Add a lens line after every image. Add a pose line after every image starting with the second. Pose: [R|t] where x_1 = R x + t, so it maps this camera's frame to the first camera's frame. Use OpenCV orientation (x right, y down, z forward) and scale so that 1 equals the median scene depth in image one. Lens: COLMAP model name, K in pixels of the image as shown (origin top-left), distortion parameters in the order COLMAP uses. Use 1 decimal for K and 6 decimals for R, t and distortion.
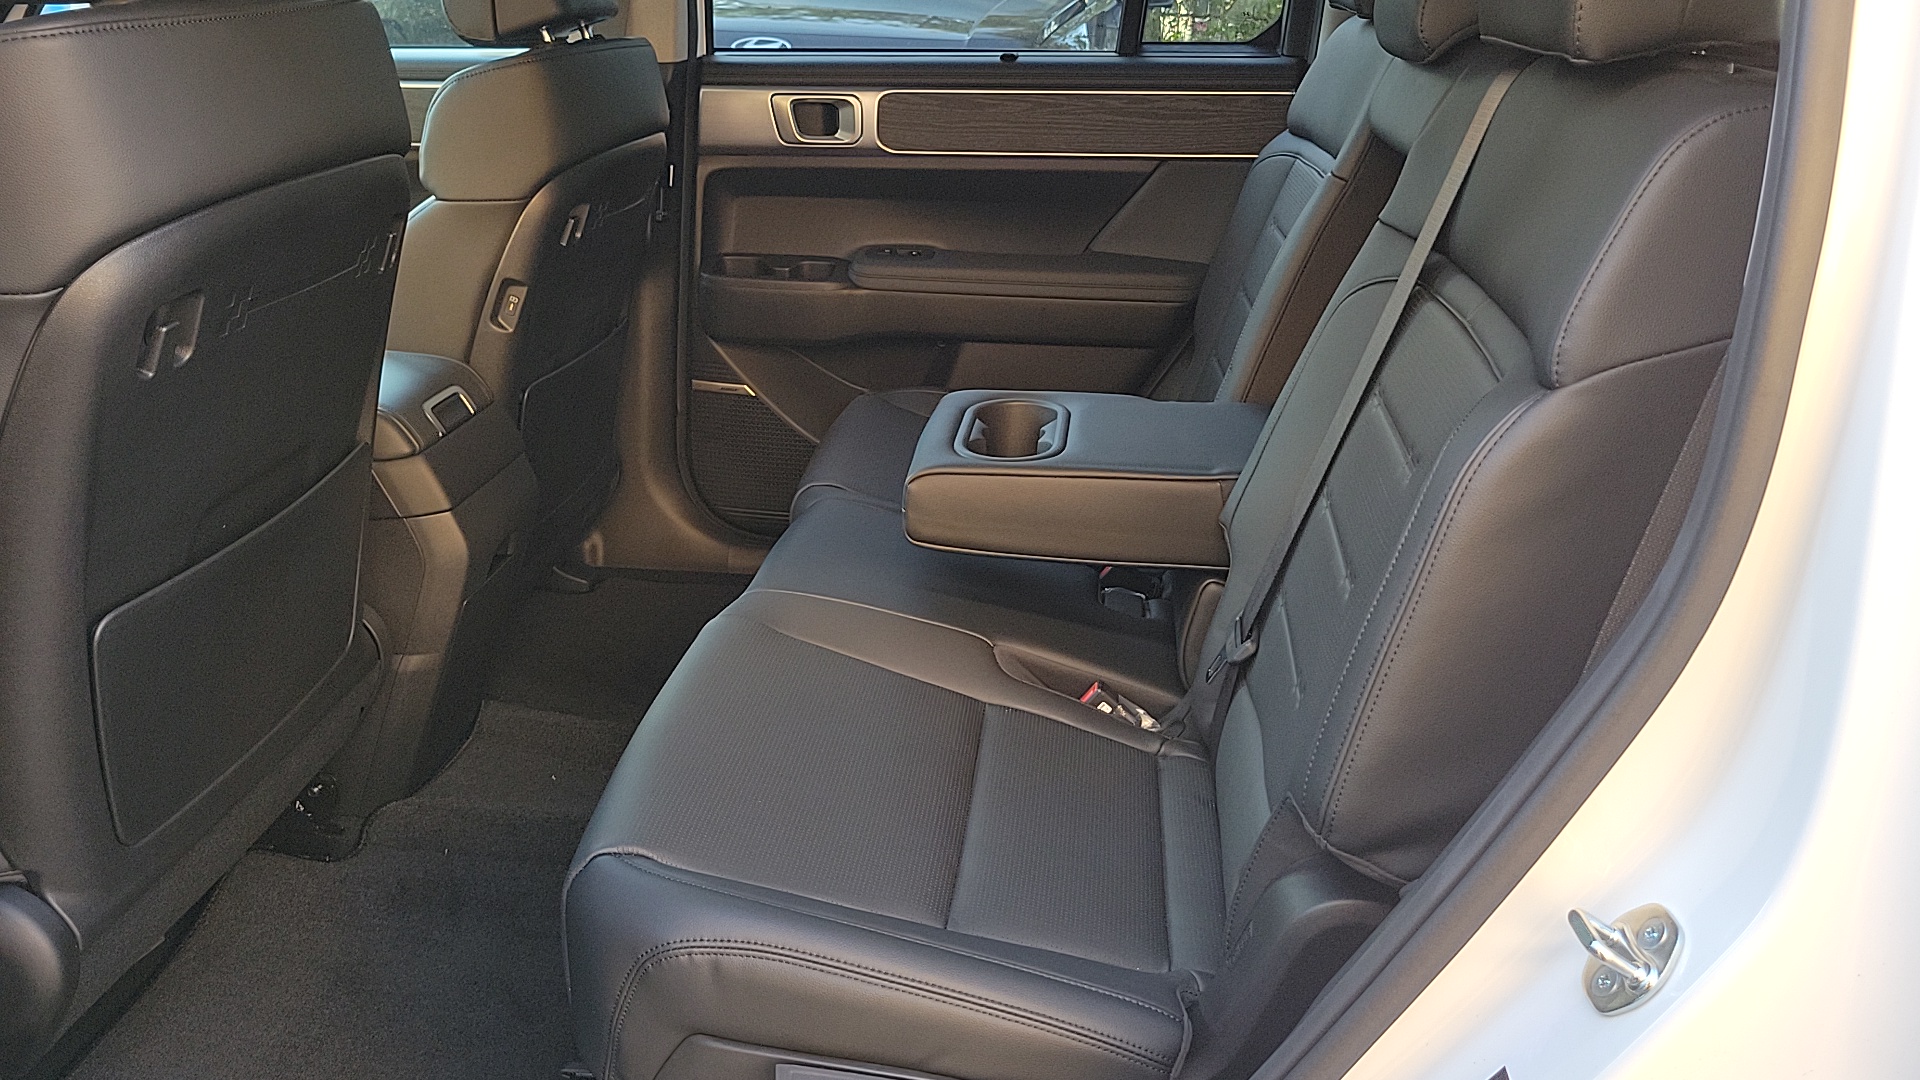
lens RADIAL K [[1431.5, 0, 959.4], [0, 1431.5, 533.7], [0, 0, 1]] dist [0.028663, -0.017190]
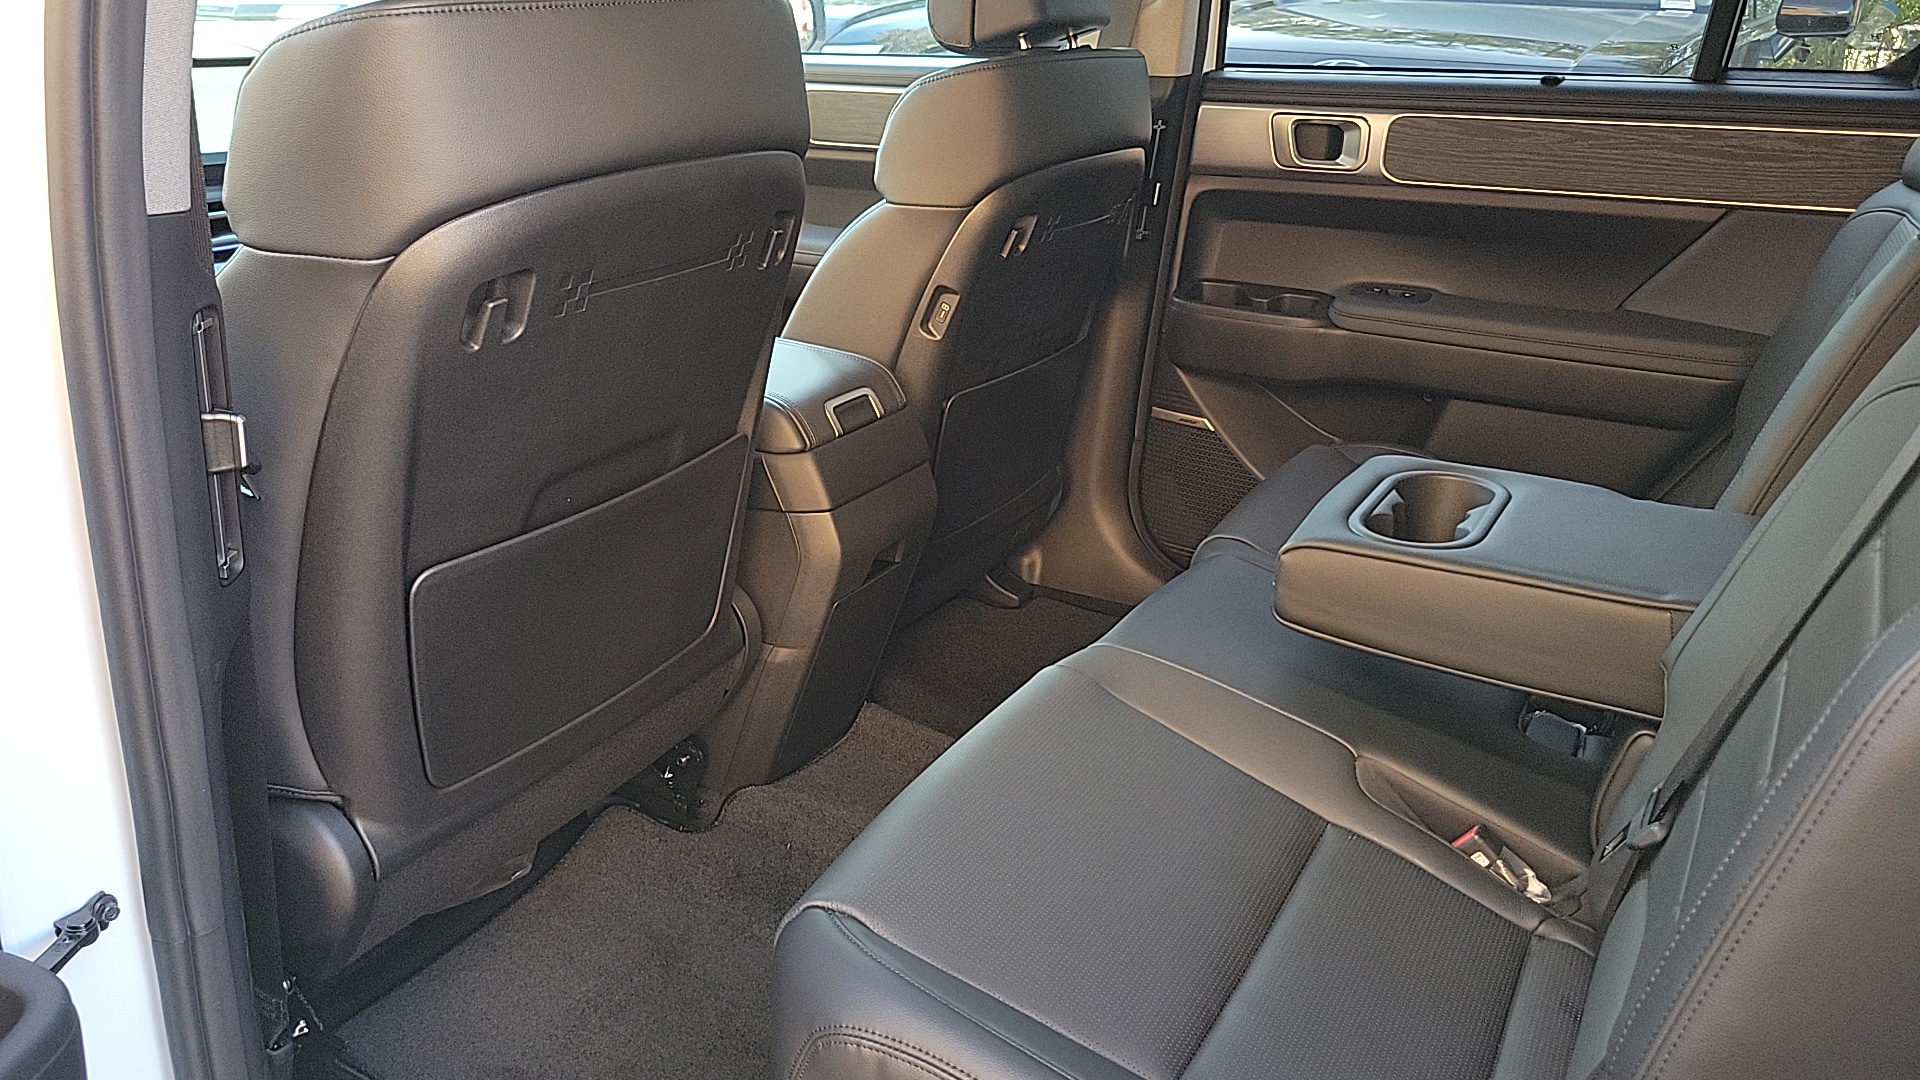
lens RADIAL K [[1431.5, 0, 979.3], [0, 1431.5, 531.2], [0, 0, 1]] dist [0.028663, -0.017190]
pose [[0.922235, 0.144019, -0.358805, 0.097006], [-0.150312, 0.988583, 0.010456, -0.027845], [0.356214, 0.044290, 0.933354, 0.108388]]
